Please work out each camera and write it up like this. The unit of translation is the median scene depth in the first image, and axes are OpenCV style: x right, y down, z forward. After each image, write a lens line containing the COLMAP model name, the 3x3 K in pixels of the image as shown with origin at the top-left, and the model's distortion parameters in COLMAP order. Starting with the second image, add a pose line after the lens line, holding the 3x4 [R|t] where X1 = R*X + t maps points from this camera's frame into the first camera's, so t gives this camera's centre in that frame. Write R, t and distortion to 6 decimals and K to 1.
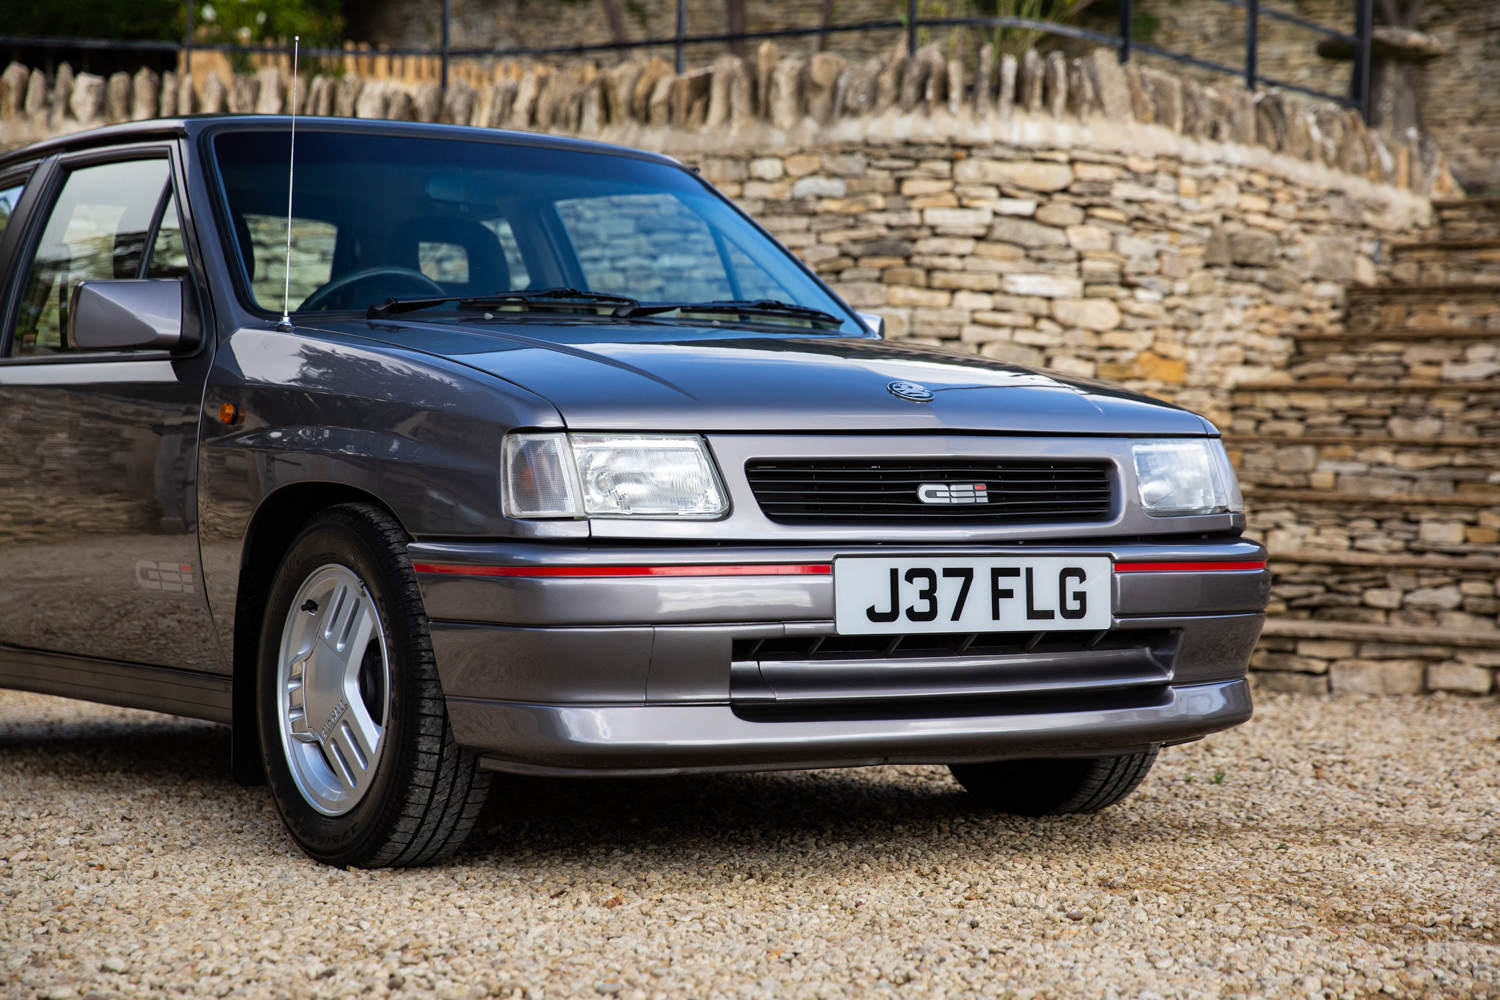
lens RADIAL K [[2945.9, 0, 763.8], [0, 2945.9, 515.4], [0, 0, 1]] dist [0.198285, 0.196478]
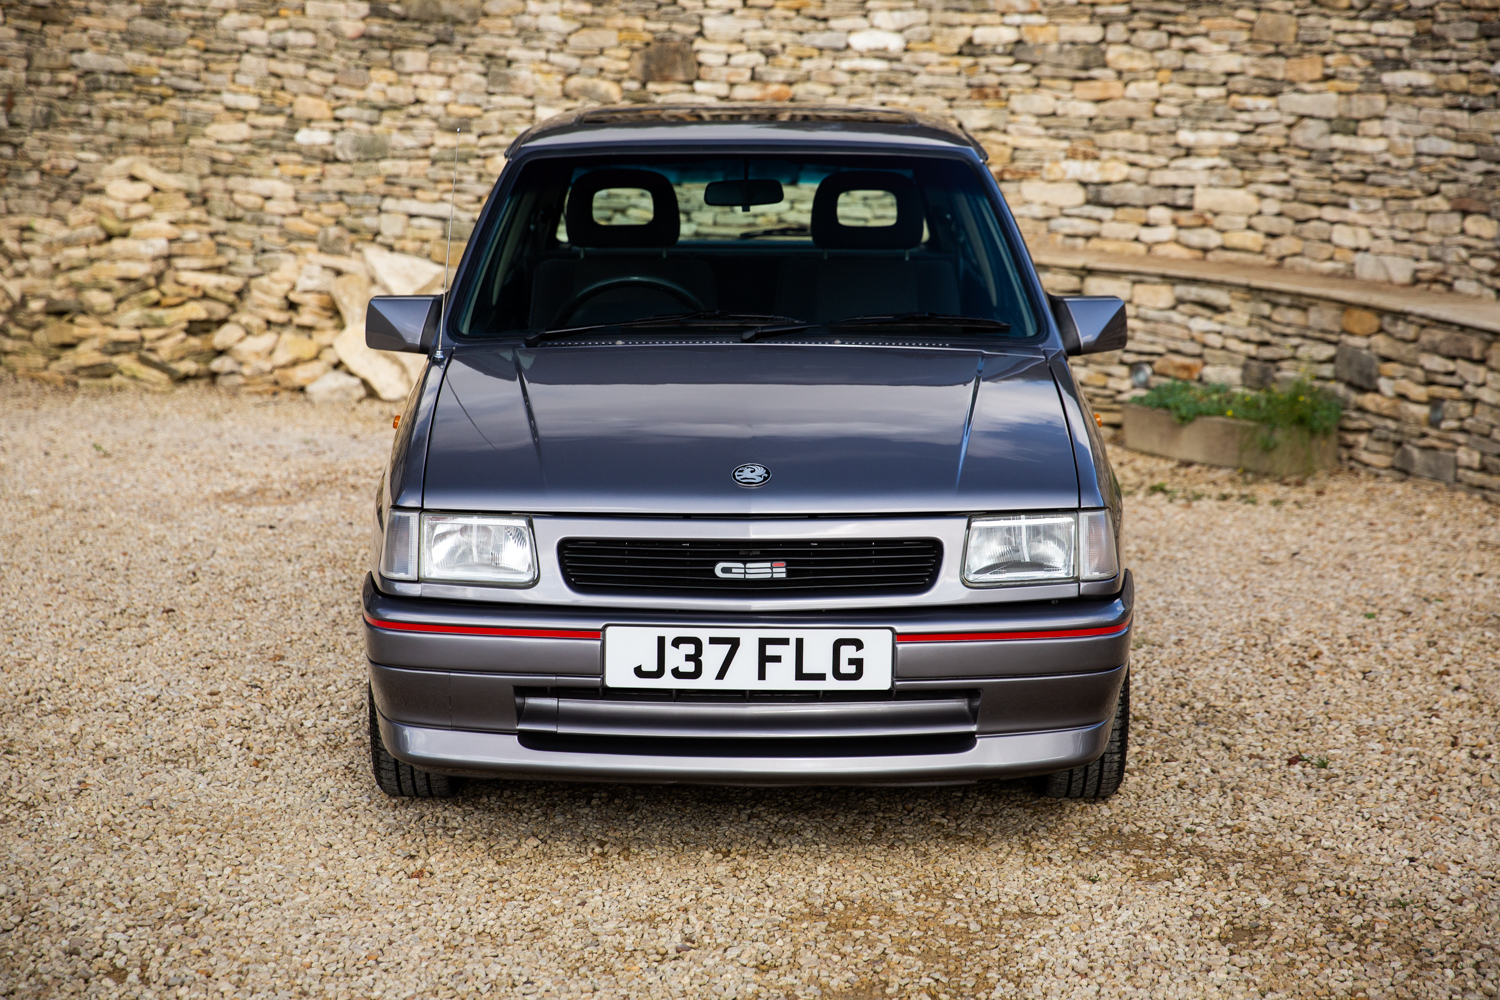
lens RADIAL K [[2873.2, 0, 751.2], [0, 2873.2, 484.9], [0, 0, 1]] dist [0.230079, -0.114147]
pose [[0.834106, 0.093277, -0.543661, 0.698716], [-0.007753, 0.987484, 0.157529, -0.226418], [0.551550, -0.127181, 0.824389, 0.029827]]
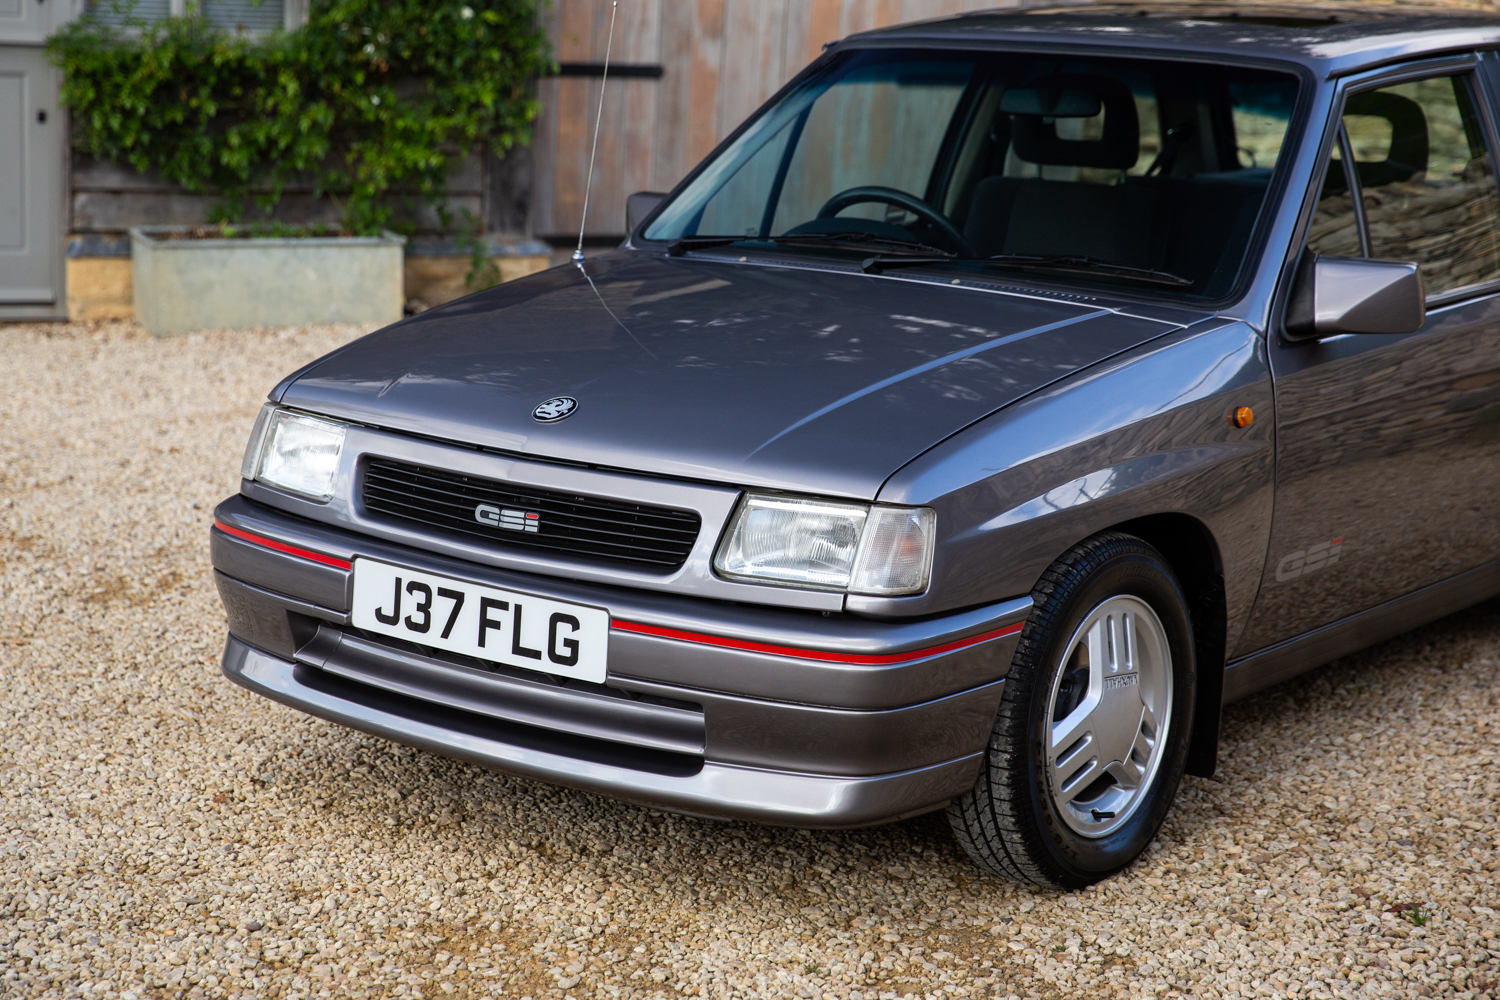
lens RADIAL K [[2994.7, 0, 751.2], [0, 2994.7, 501.3], [0, 0, 1]] dist [0.197145, 0.152416]
pose [[0.325855, 0.190520, -0.926024, 1.049821], [-0.034769, 0.981237, 0.189645, -0.212355], [0.944780, -0.029600, 0.326365, 0.734324]]
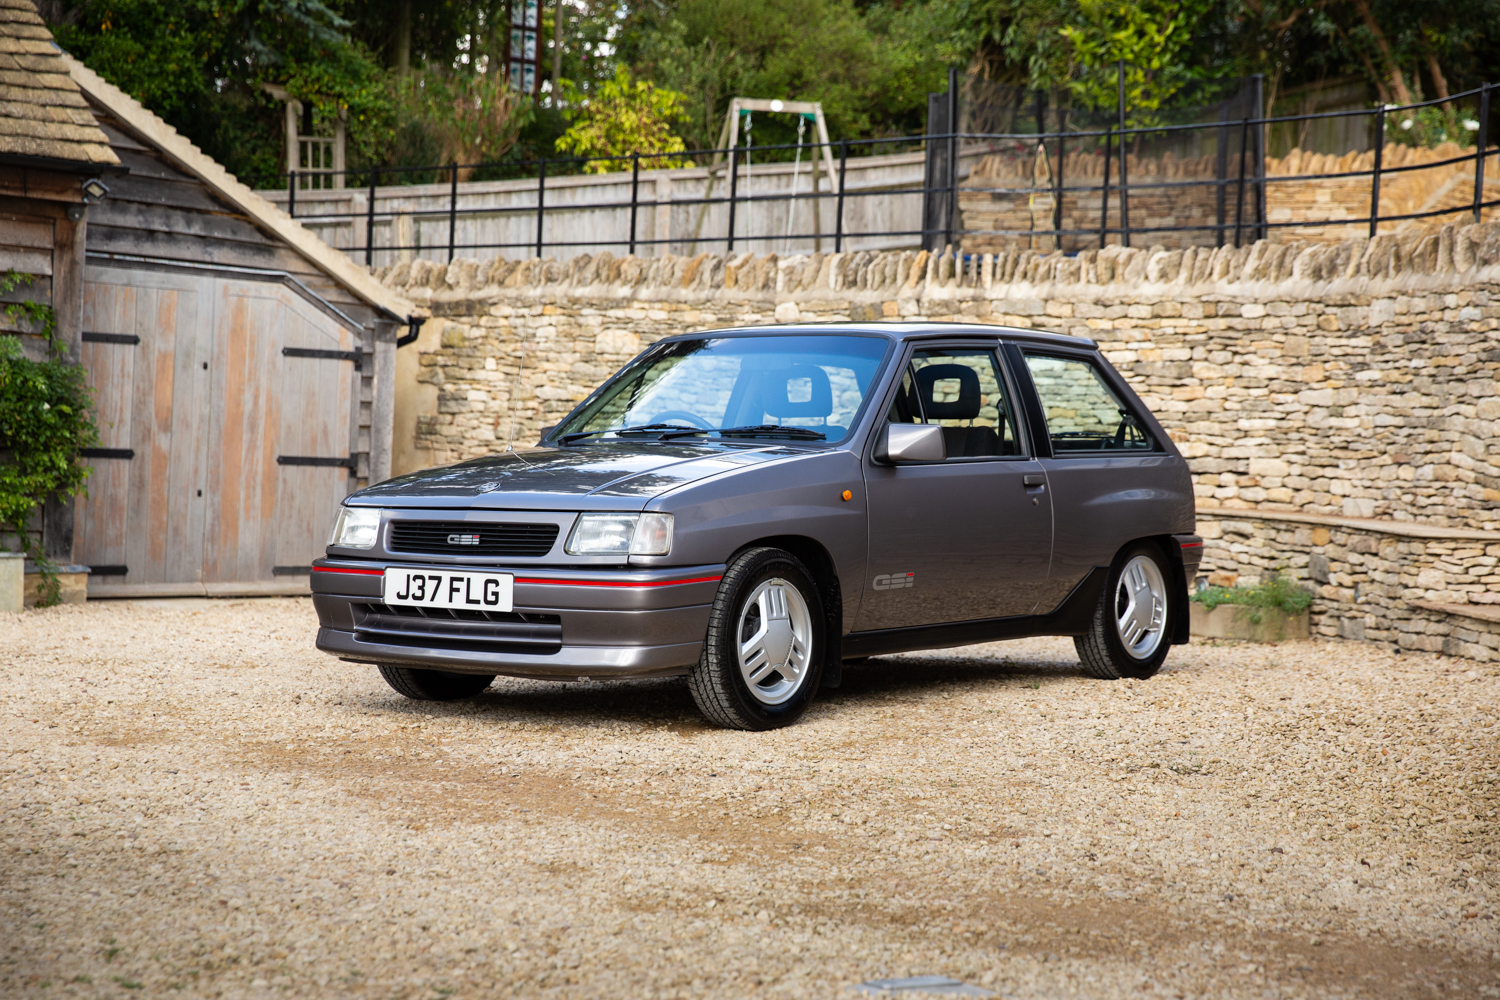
lens RADIAL K [[2648.5, 0, 761.1], [0, 2648.5, 520.9], [0, 0, 1]] dist [0.192276, 0.056575]
pose [[0.695541, 0.025237, -0.718043, 1.575572], [-0.020637, 0.999672, 0.015145, -0.047464], [0.718190, 0.004284, 0.695834, -0.367814]]
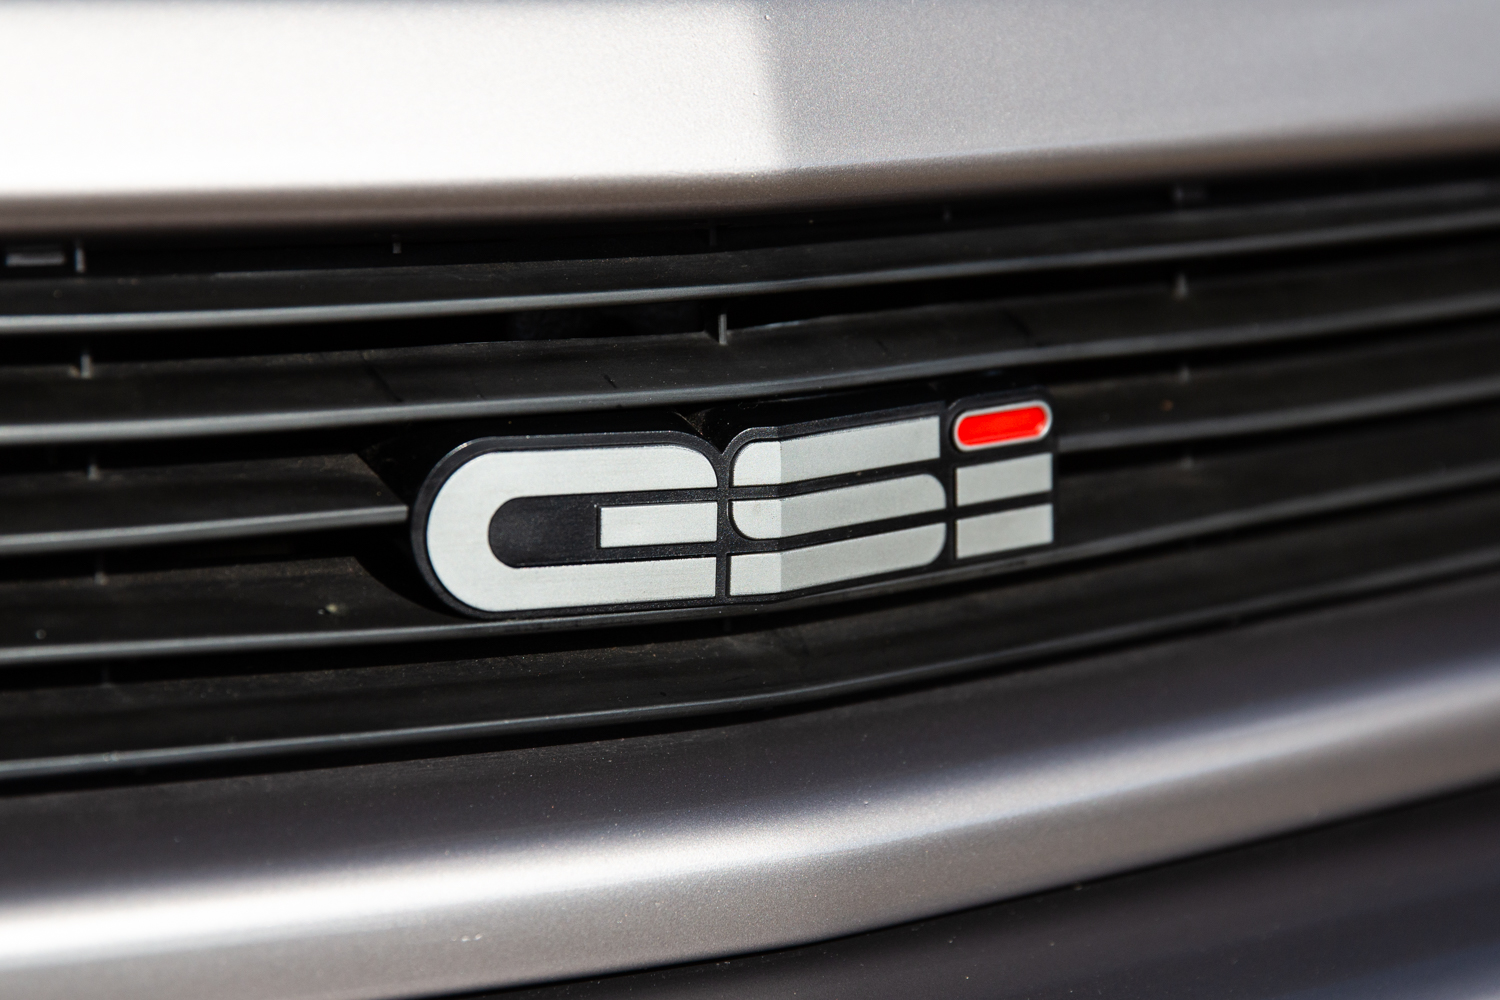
lens RADIAL K [[3722.8, 0, 750.3], [0, 3722.8, 500.3], [0, 0, 1]] dist [0.098339, 0.441828]
pose [[0.993798, 0.111141, 0.003694, 0.062863], [-0.106716, 0.943845, 0.312681, -0.052800], [0.031265, -0.311135, 0.949851, 0.854556]]
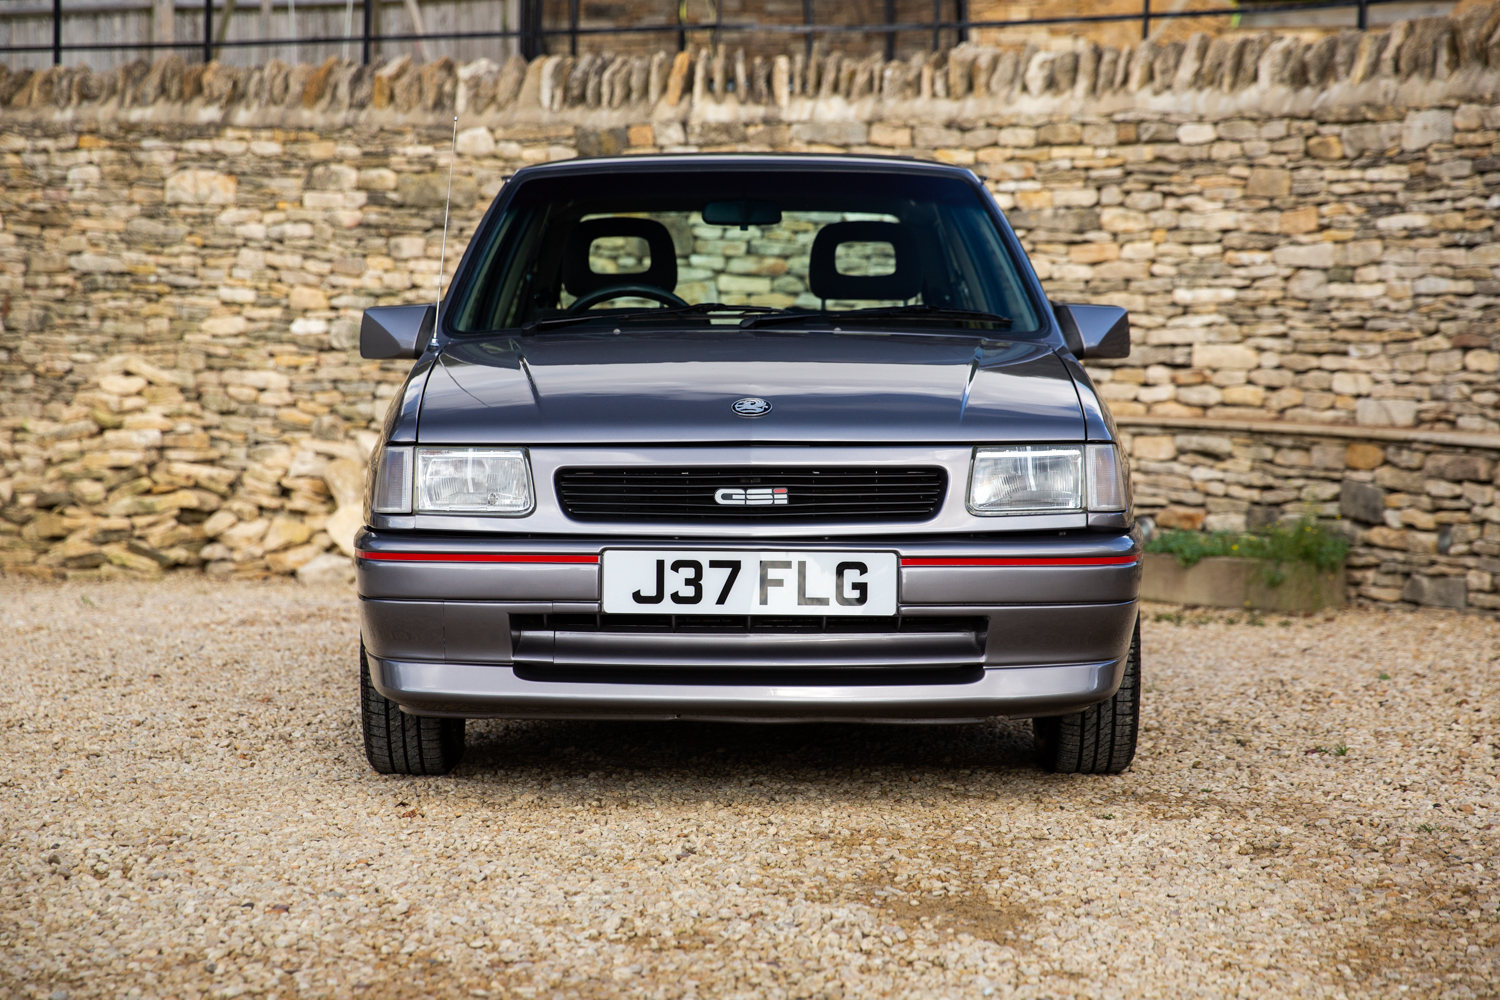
lens RADIAL K [[2906.0, 0, 742.2], [0, 2906.0, 495.8], [0, 0, 1]] dist [0.210690, 0.043263]
pose [[0.833706, 0.024506, -0.551664, 0.701694], [-0.003840, 0.999248, 0.038587, -0.052420], [0.552195, -0.030052, 0.833173, 0.022381]]
